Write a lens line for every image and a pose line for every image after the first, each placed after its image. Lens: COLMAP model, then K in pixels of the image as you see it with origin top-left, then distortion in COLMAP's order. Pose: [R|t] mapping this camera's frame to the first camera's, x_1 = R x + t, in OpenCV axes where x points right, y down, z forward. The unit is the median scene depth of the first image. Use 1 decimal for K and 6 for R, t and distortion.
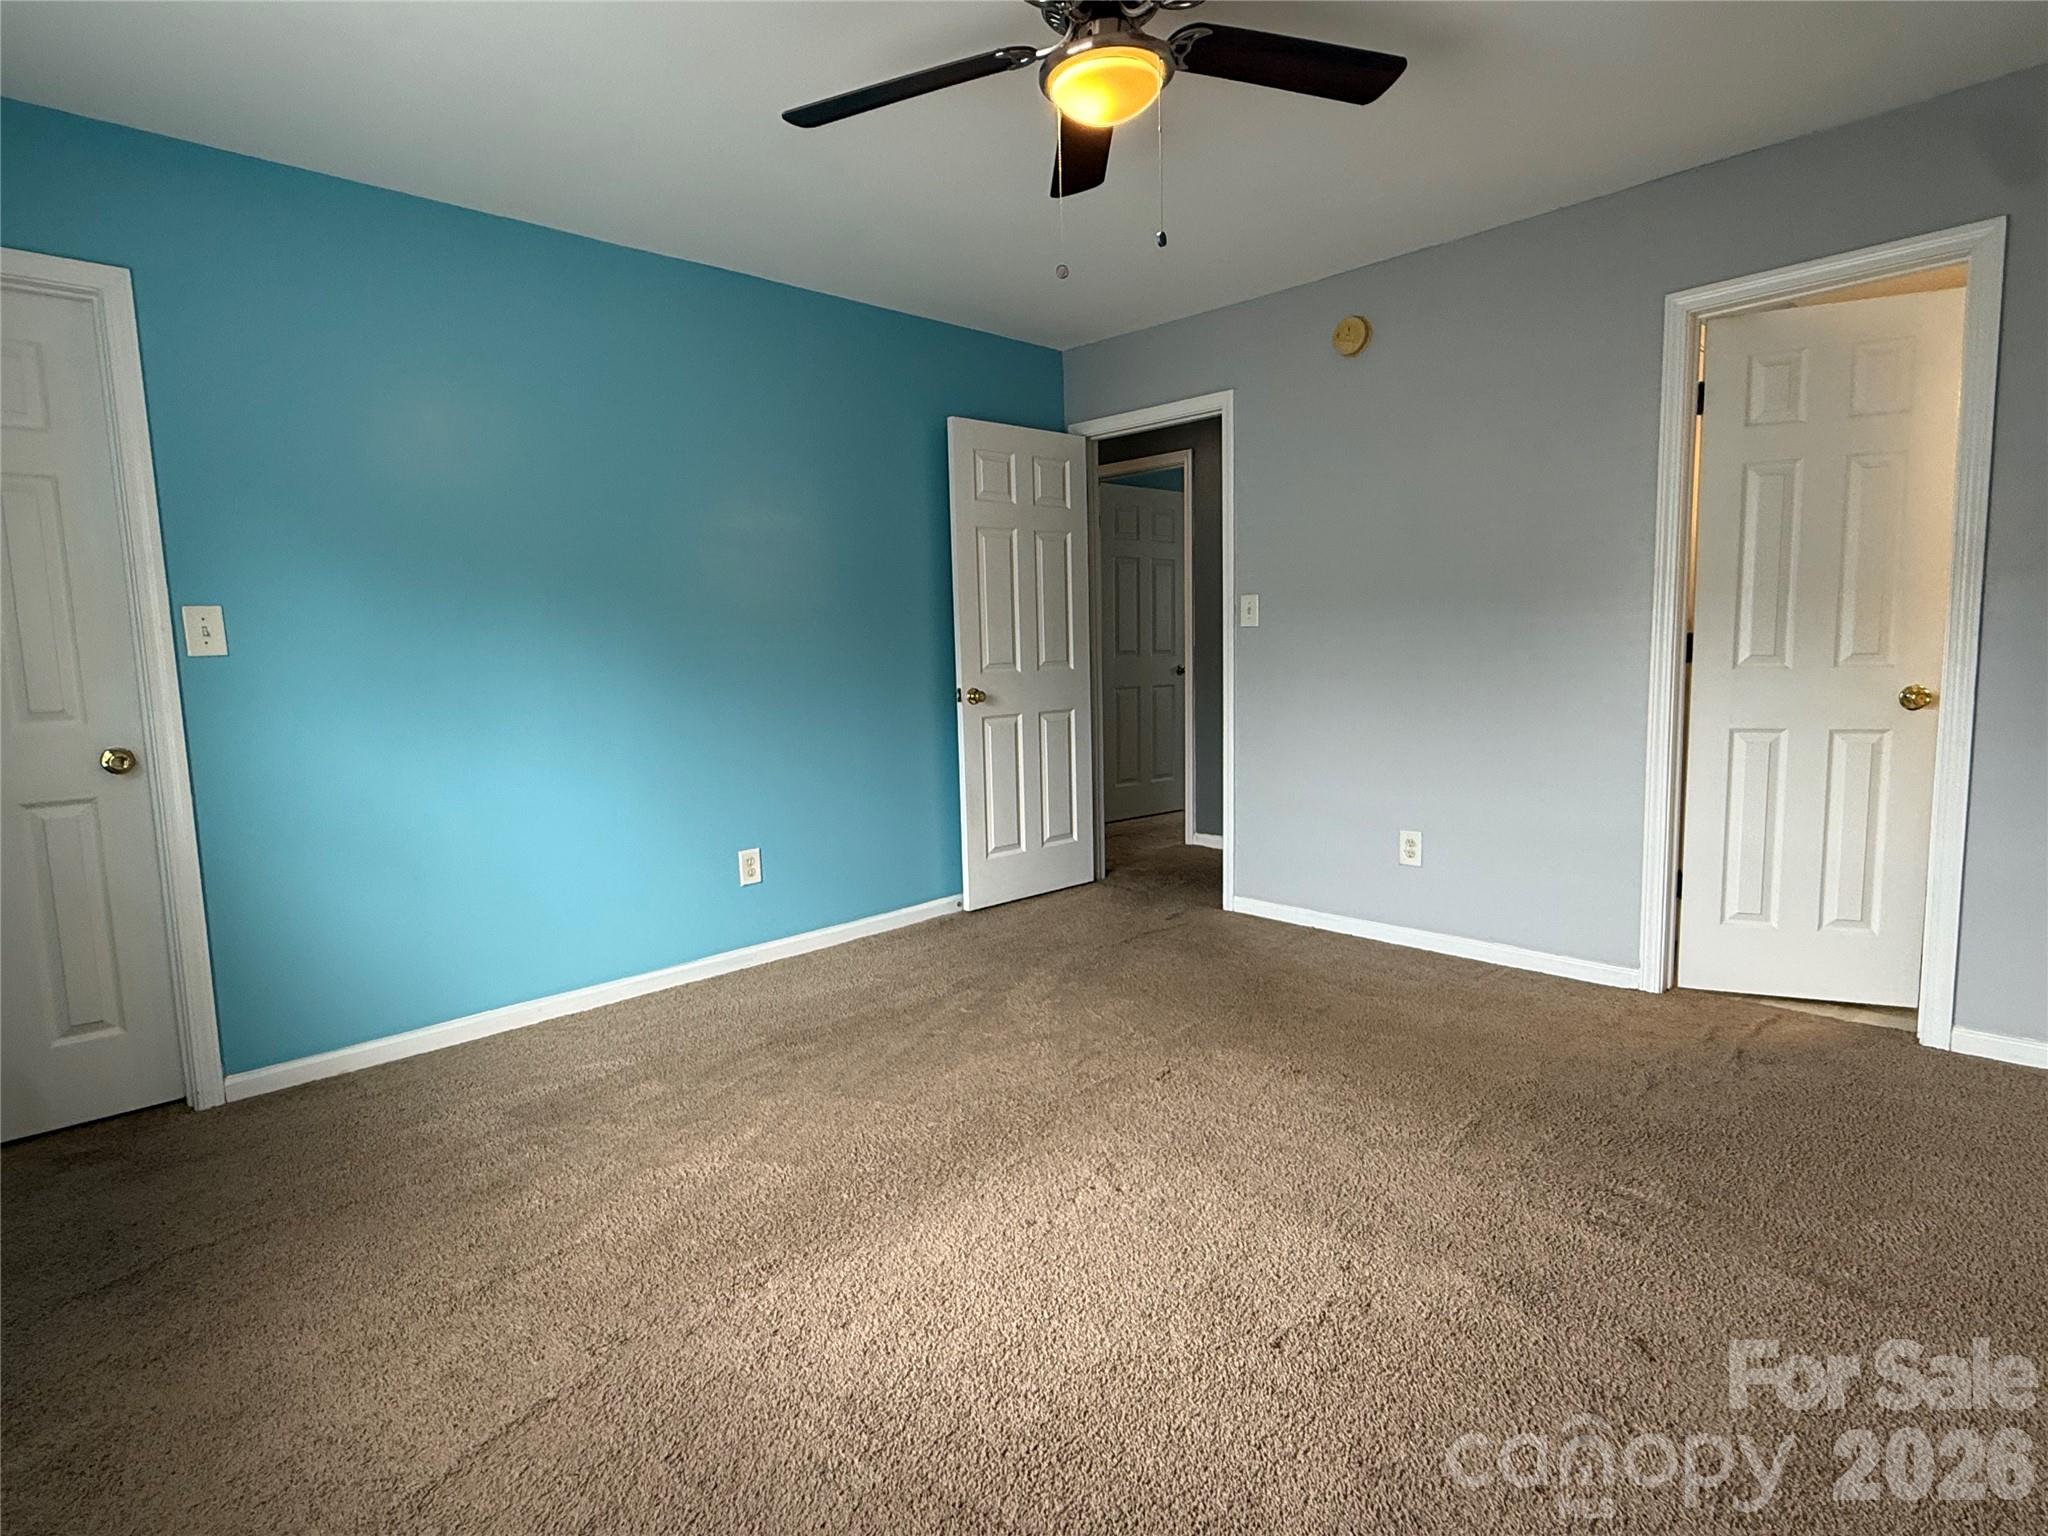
lens RADIAL K [[1069.6, 0, 1024.0], [0, 1069.6, 768.0], [0, 0, 1]] dist [0.001844, -0.000007]
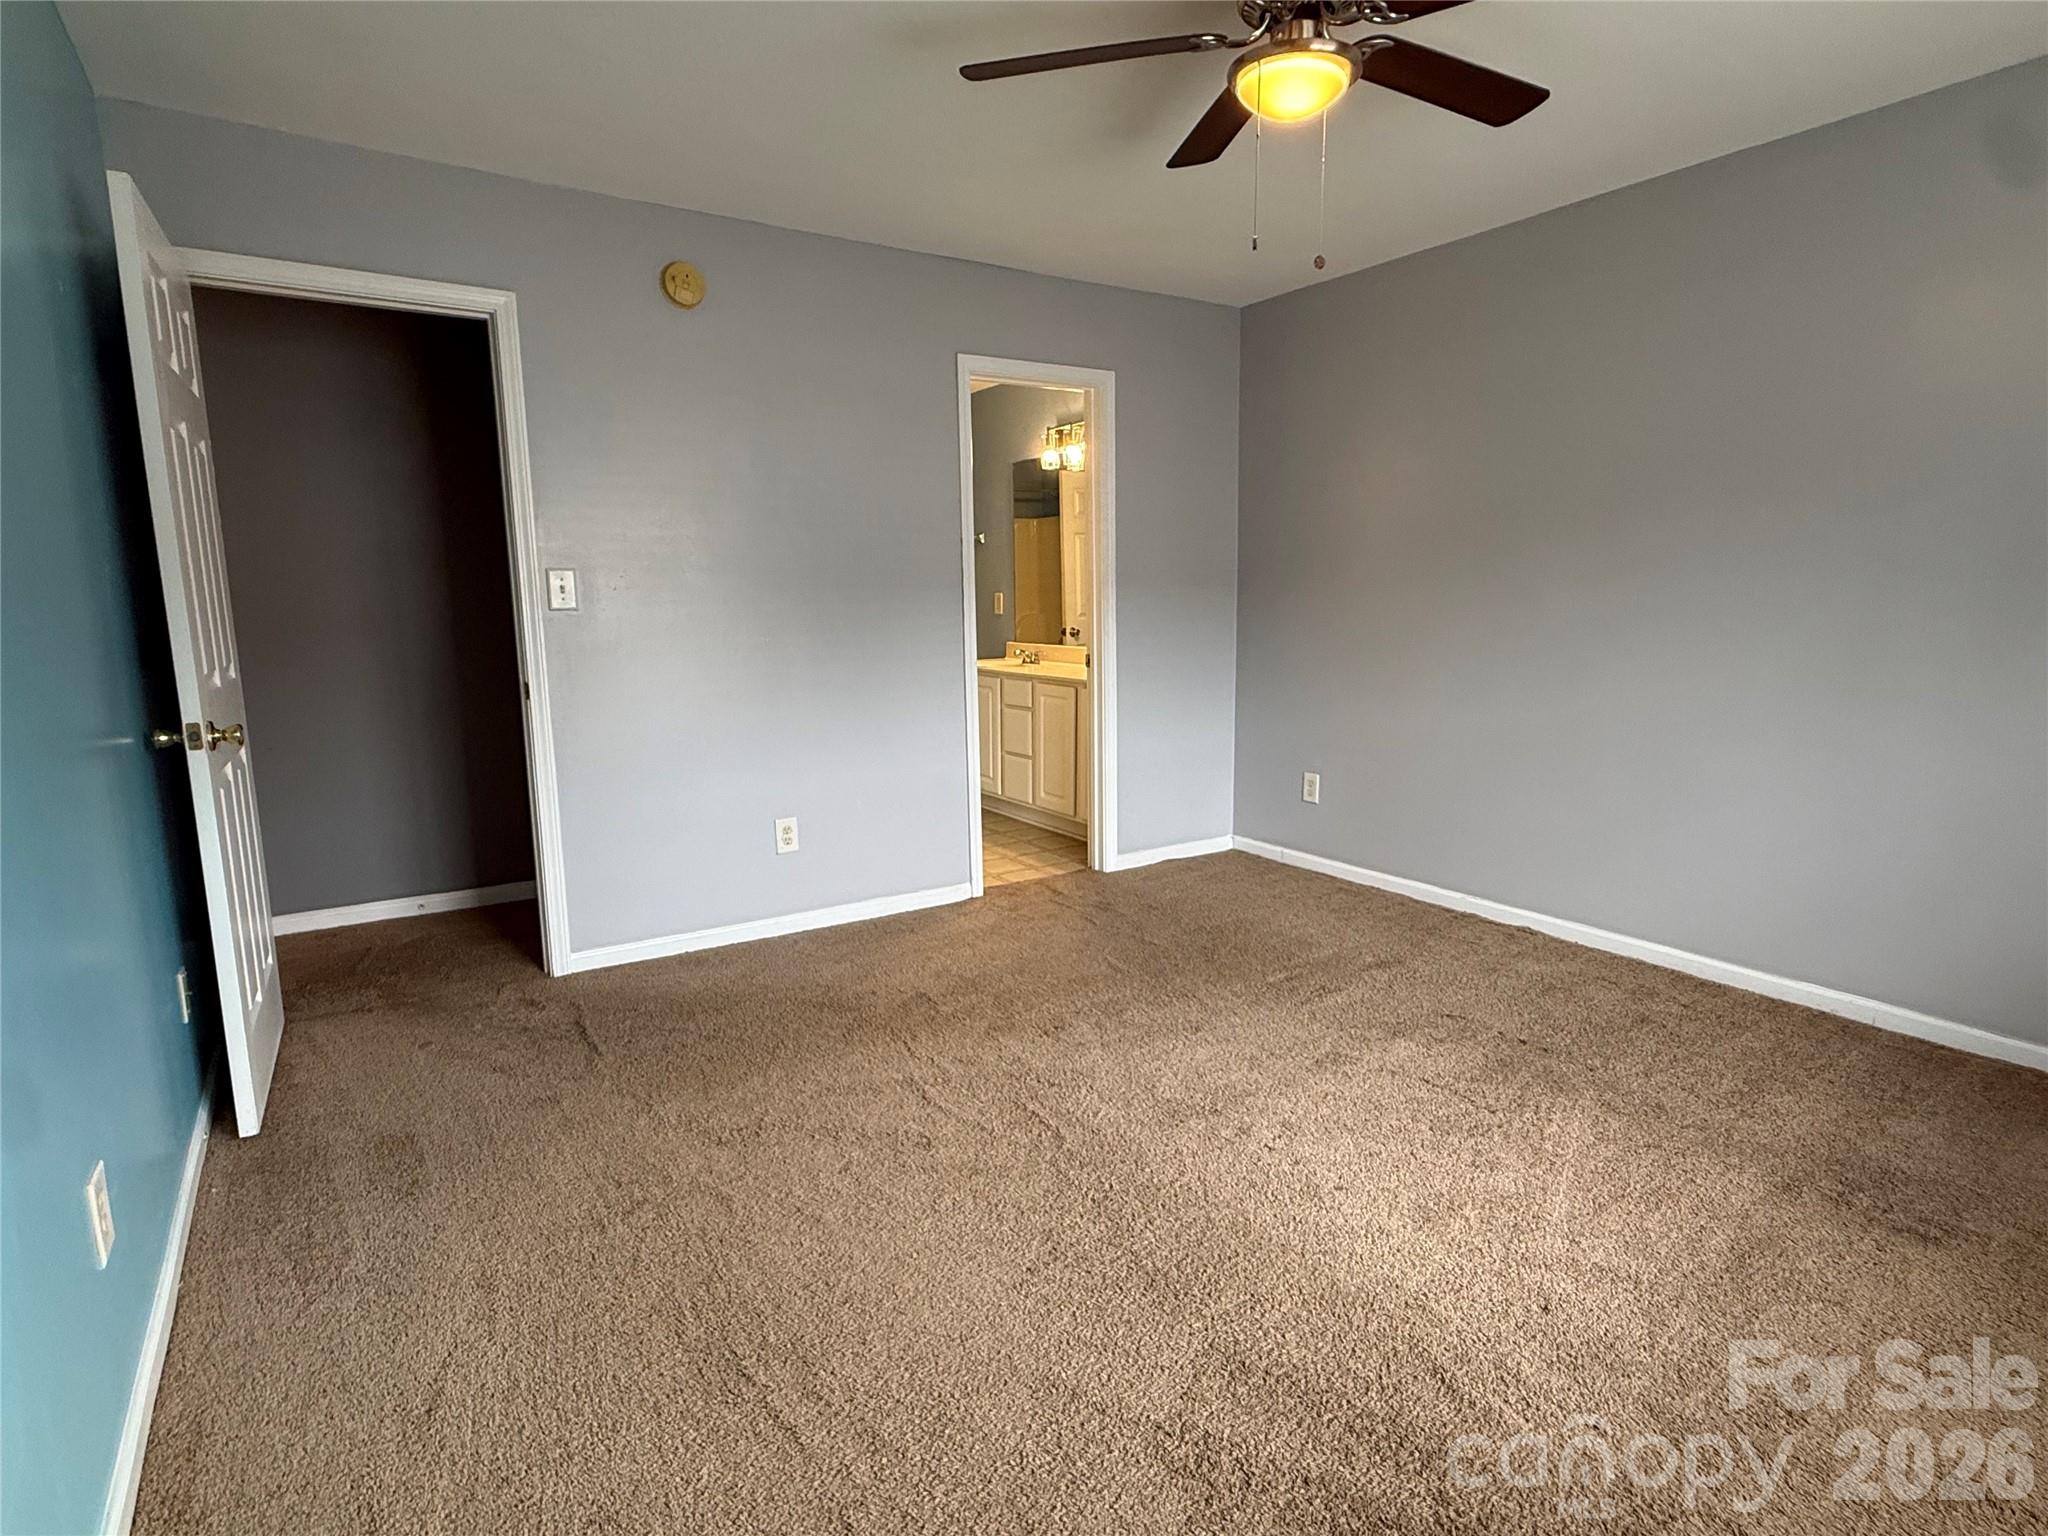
lens RADIAL K [[1069.6, 0, 1024.0], [0, 1069.6, 768.0], [0, 0, 1]] dist [0.001844, -0.000007]
pose [[0.199432, -0.122450, 0.972231, -0.552935], [0.132317, 0.986440, 0.097098, -0.053983], [-0.970937, 0.109278, 0.212930, 0.567438]]
